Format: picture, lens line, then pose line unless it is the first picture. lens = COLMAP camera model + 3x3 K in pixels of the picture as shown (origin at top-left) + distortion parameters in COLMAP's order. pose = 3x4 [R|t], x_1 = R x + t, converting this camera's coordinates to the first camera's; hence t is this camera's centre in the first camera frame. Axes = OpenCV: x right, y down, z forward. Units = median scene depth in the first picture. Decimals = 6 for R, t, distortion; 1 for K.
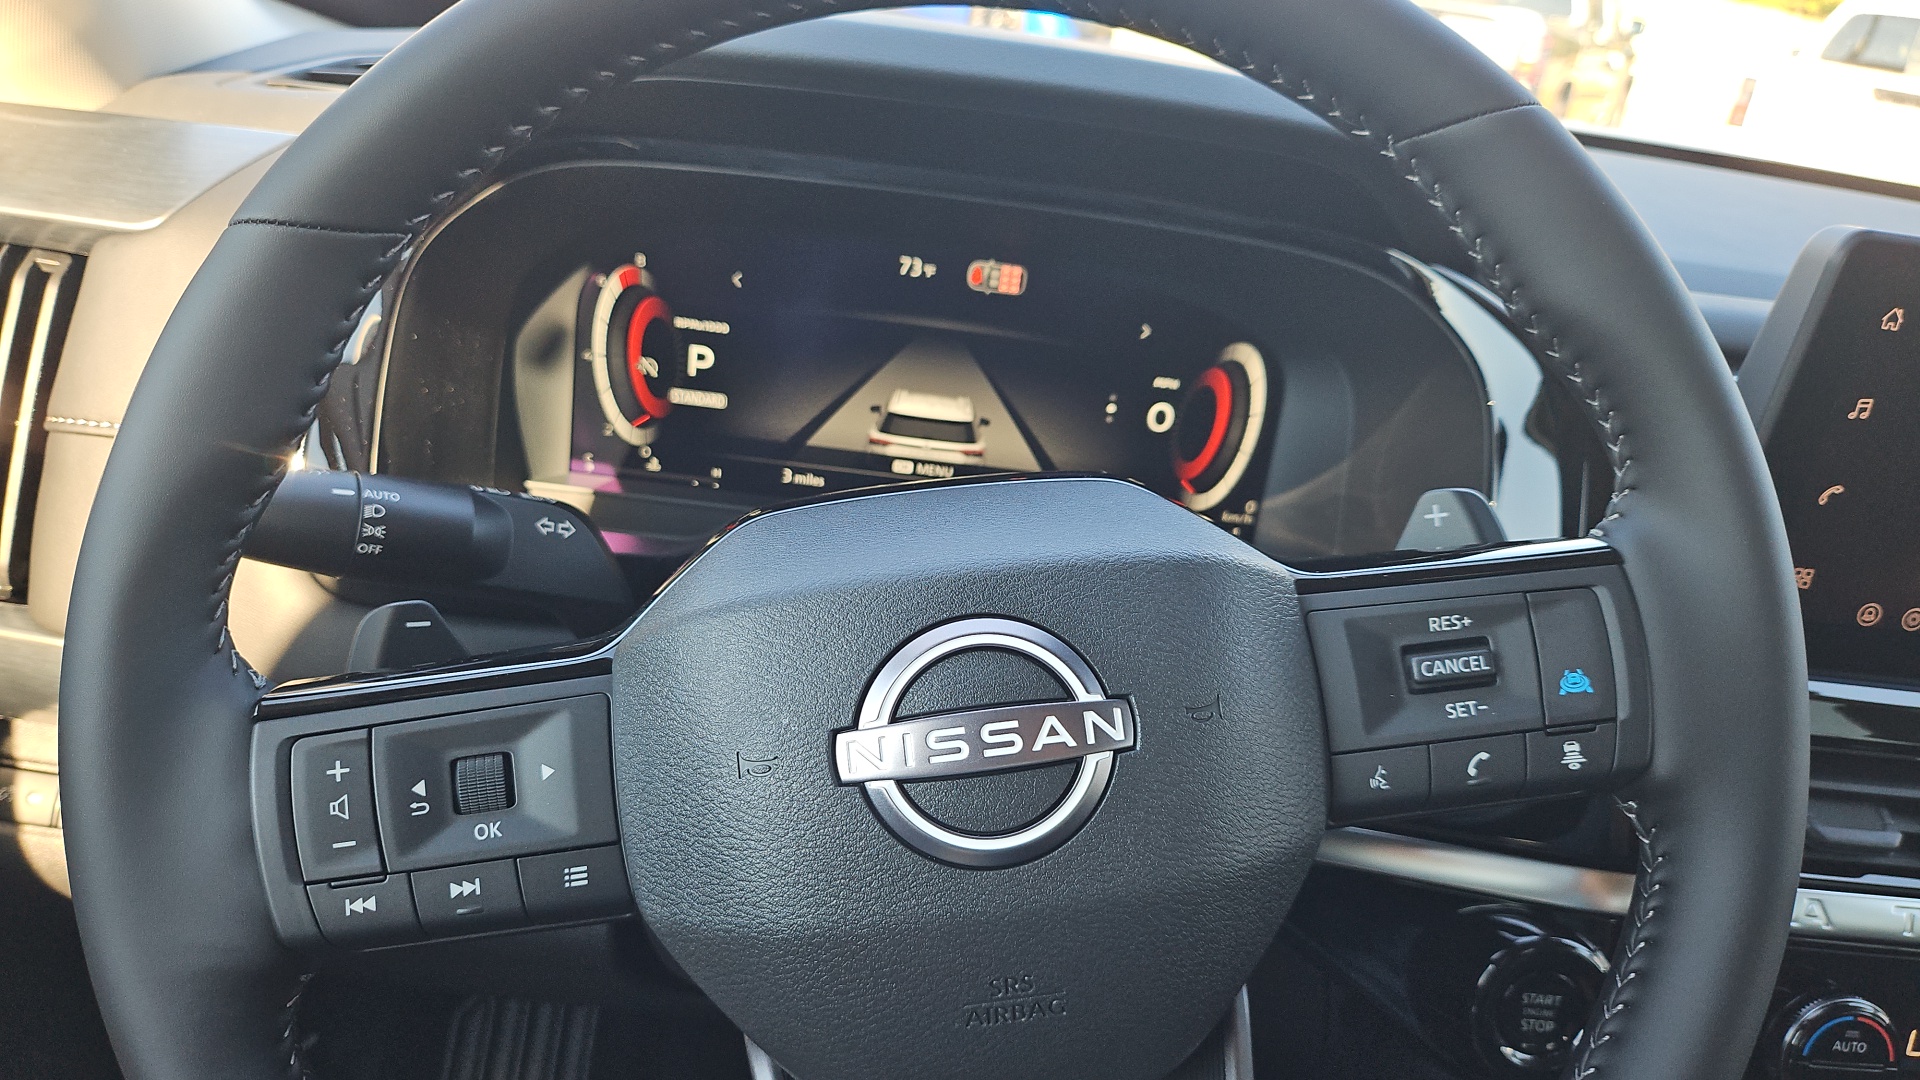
lens RADIAL K [[1344.1, 0, 976.4], [0, 1344.1, 505.8], [0, 0, 1]] dist [0.026897, -0.005653]
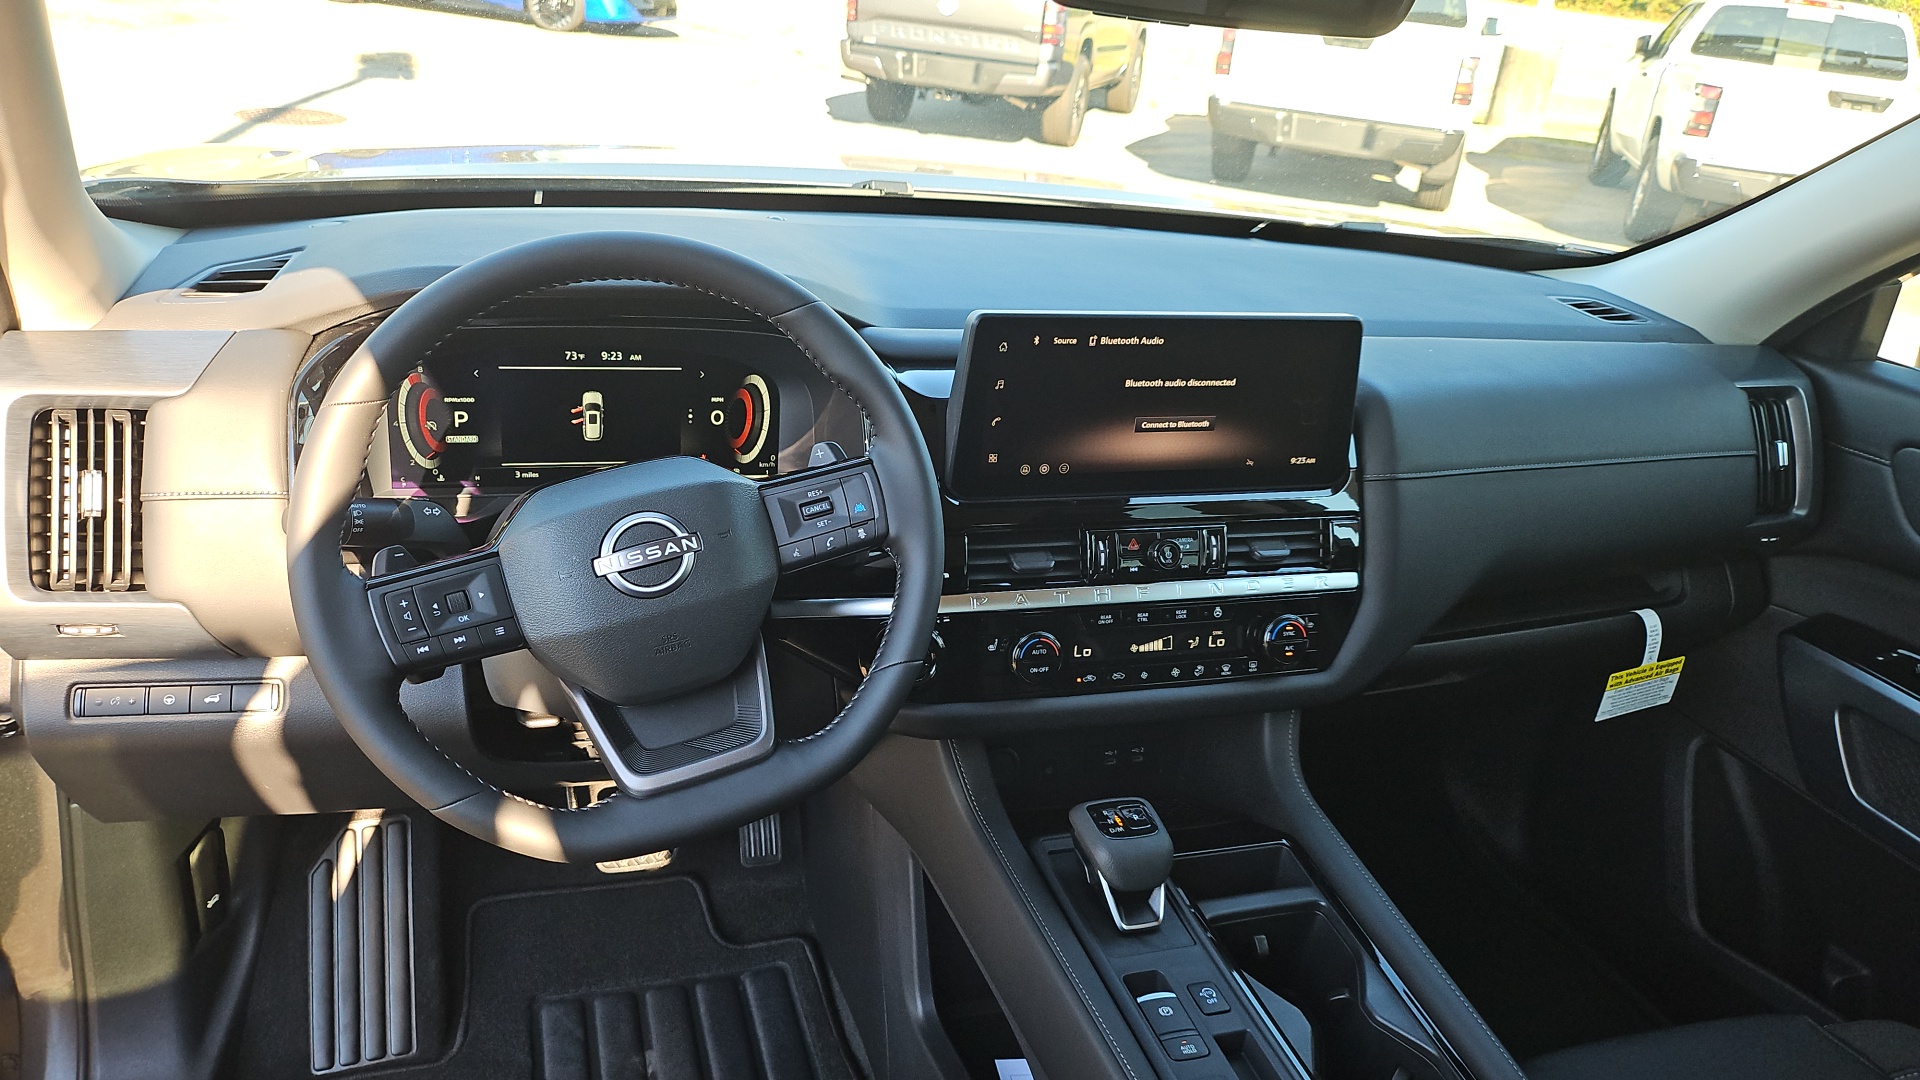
lens RADIAL K [[1296.8, 0, 927.5], [0, 1296.8, 535.3], [0, 0, 1]] dist [0.055883, -0.001045]
pose [[0.962061, -0.146810, 0.229967, -0.044609], [0.133912, 0.988460, 0.070813, 0.015810], [-0.237709, -0.037331, 0.970619, -1.596616]]
